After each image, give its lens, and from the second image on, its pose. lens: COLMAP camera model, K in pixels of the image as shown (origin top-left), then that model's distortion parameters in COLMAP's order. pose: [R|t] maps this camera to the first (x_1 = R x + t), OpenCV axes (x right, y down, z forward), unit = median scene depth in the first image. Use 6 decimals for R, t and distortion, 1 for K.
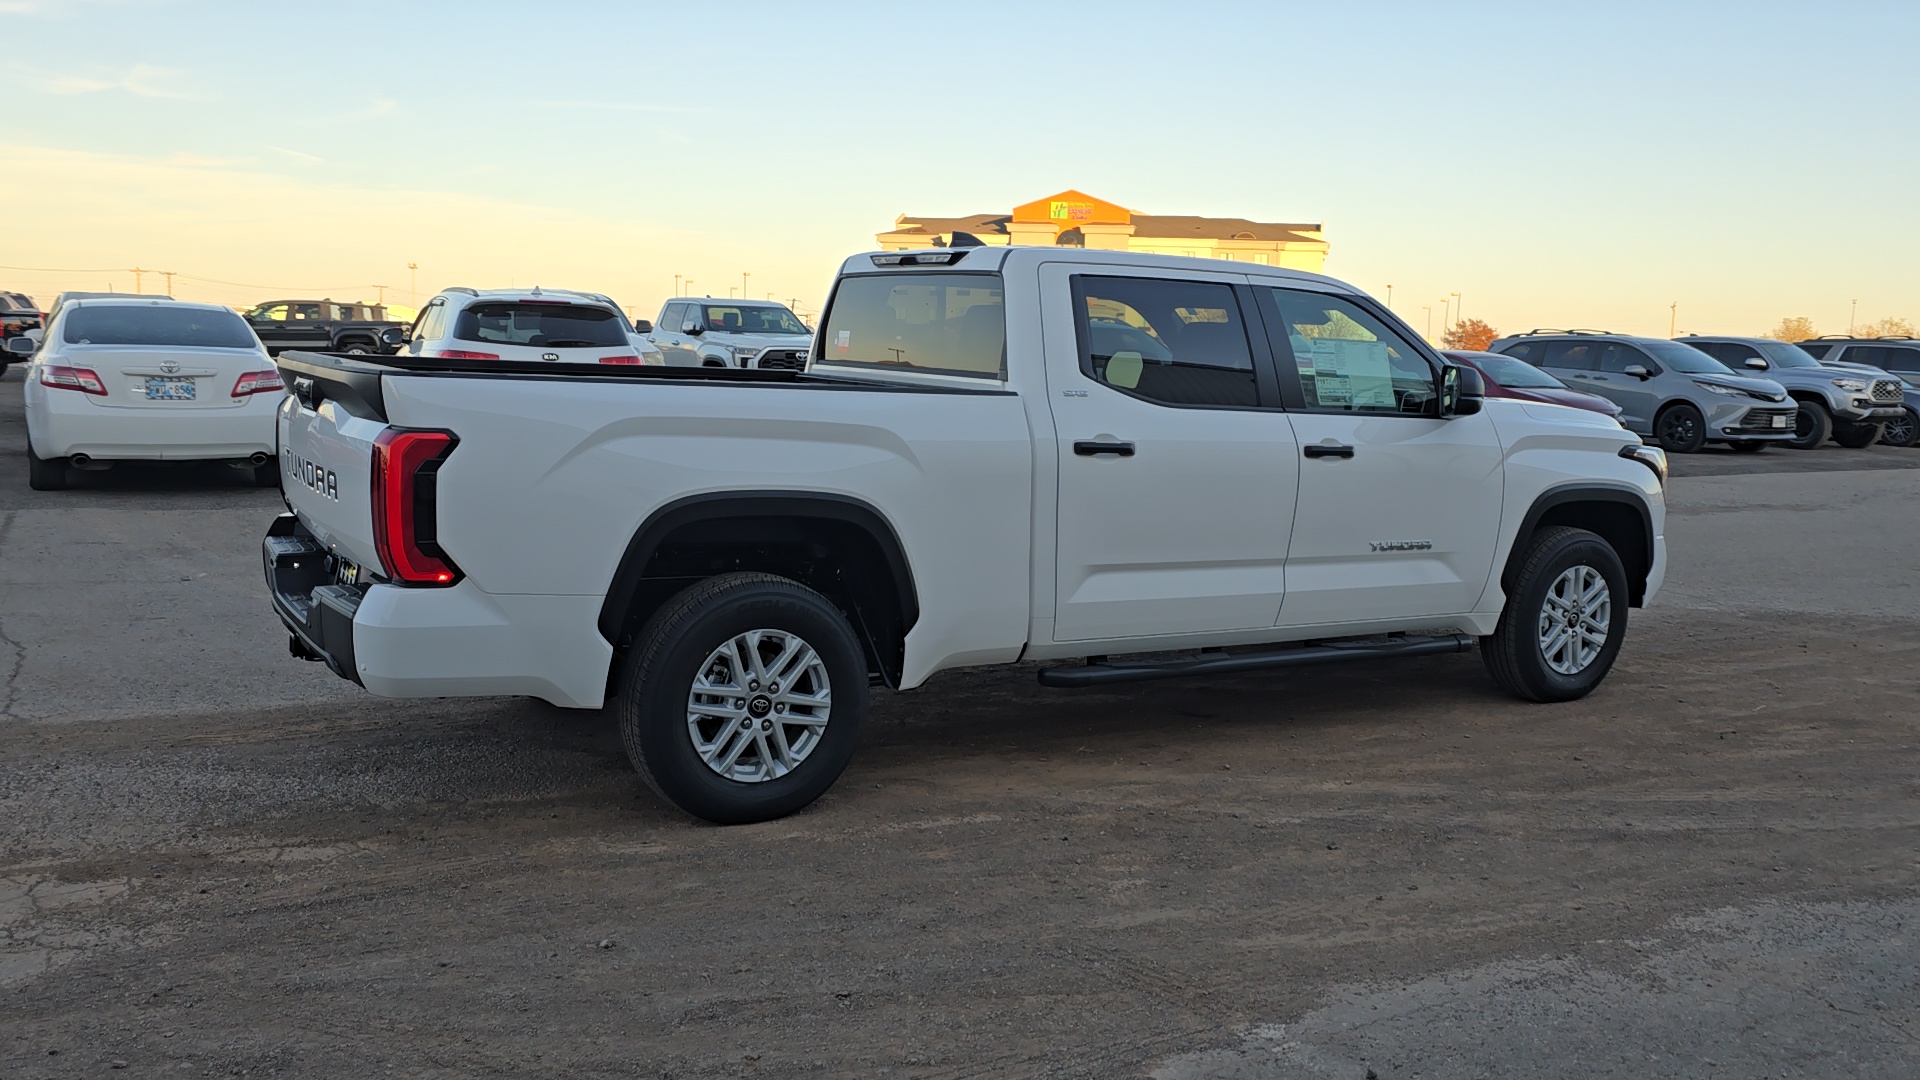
lens RADIAL K [[1580.9, 0, 965.0], [0, 1580.9, 540.0], [0, 0, 1]] dist [-0.001789, 0.010399]
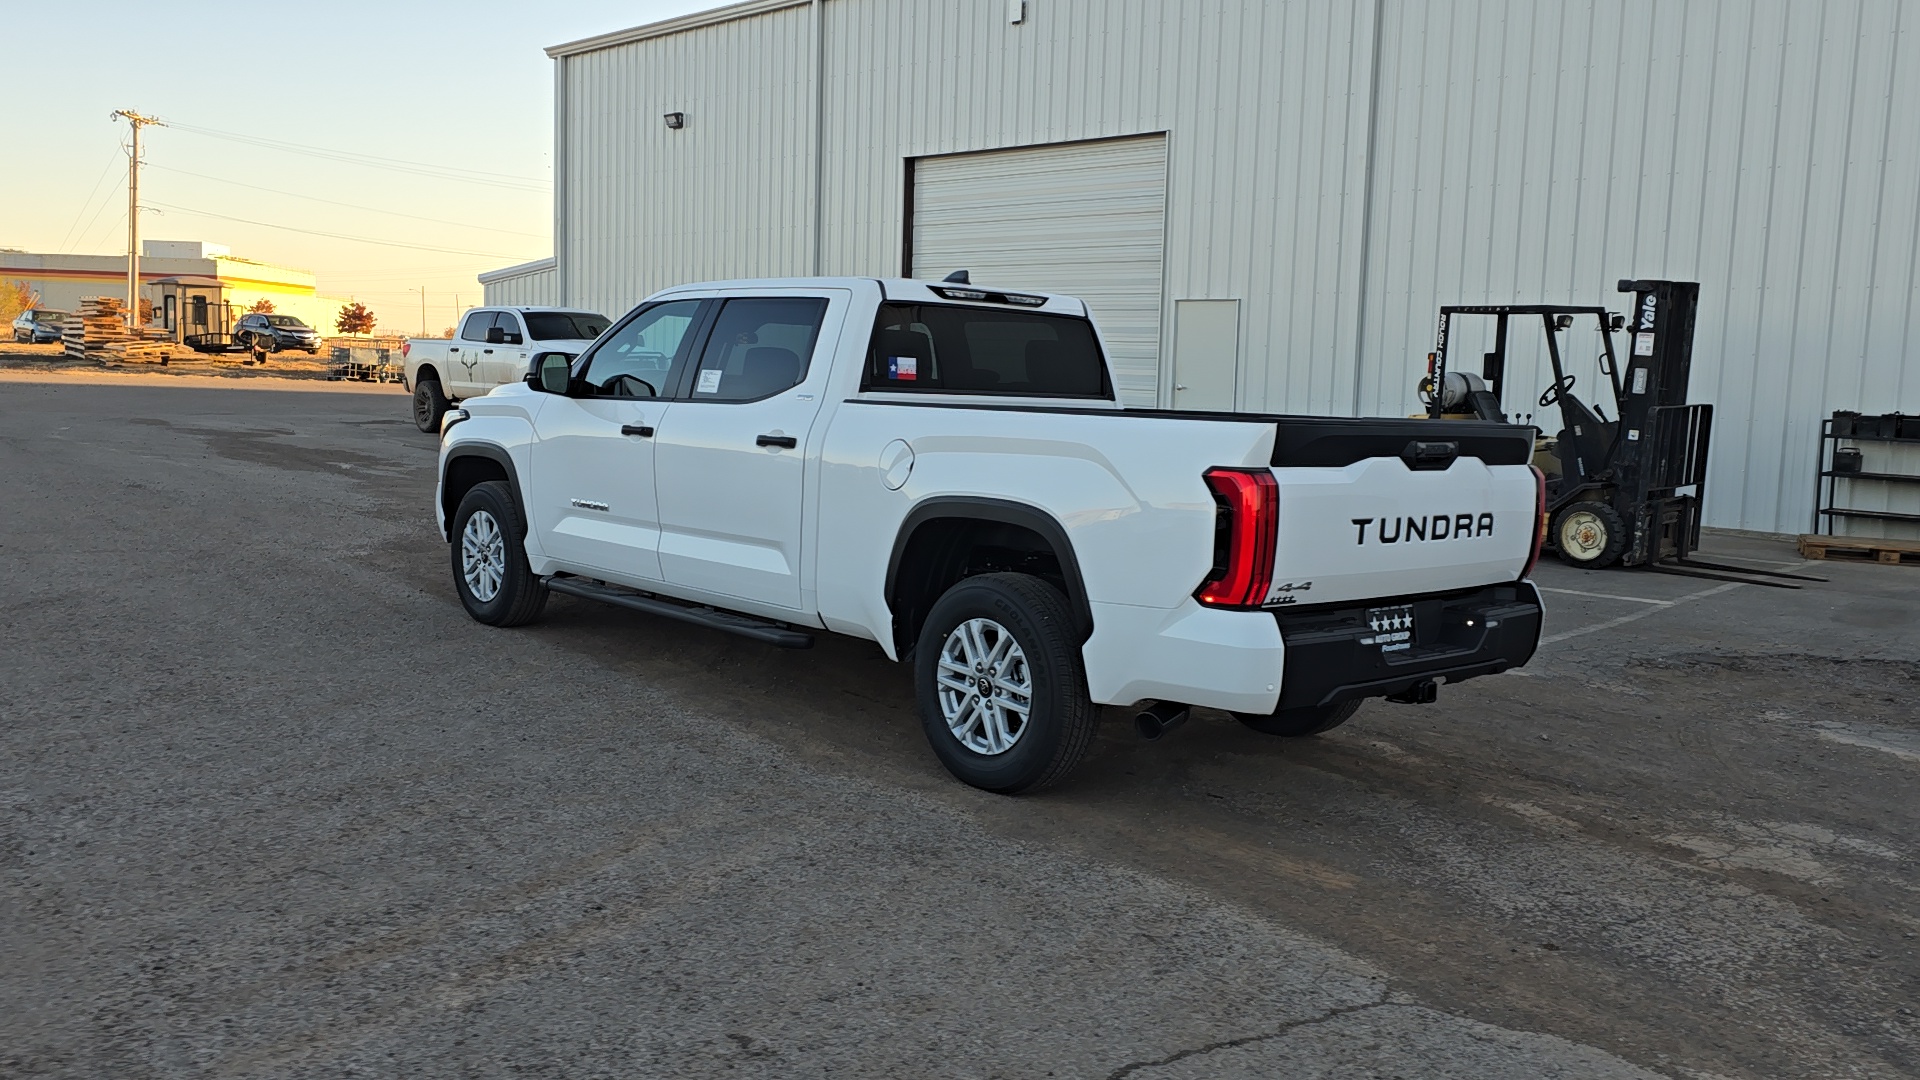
lens RADIAL K [[1580.9, 0, 965.0], [0, 1580.9, 540.0], [0, 0, 1]] dist [-0.001789, 0.010399]
pose [[-0.183451, -0.149322, 0.971622, -1.284643], [0.077846, 0.983085, 0.165782, -0.218055], [-0.979942, 0.106050, -0.168724, 1.369322]]
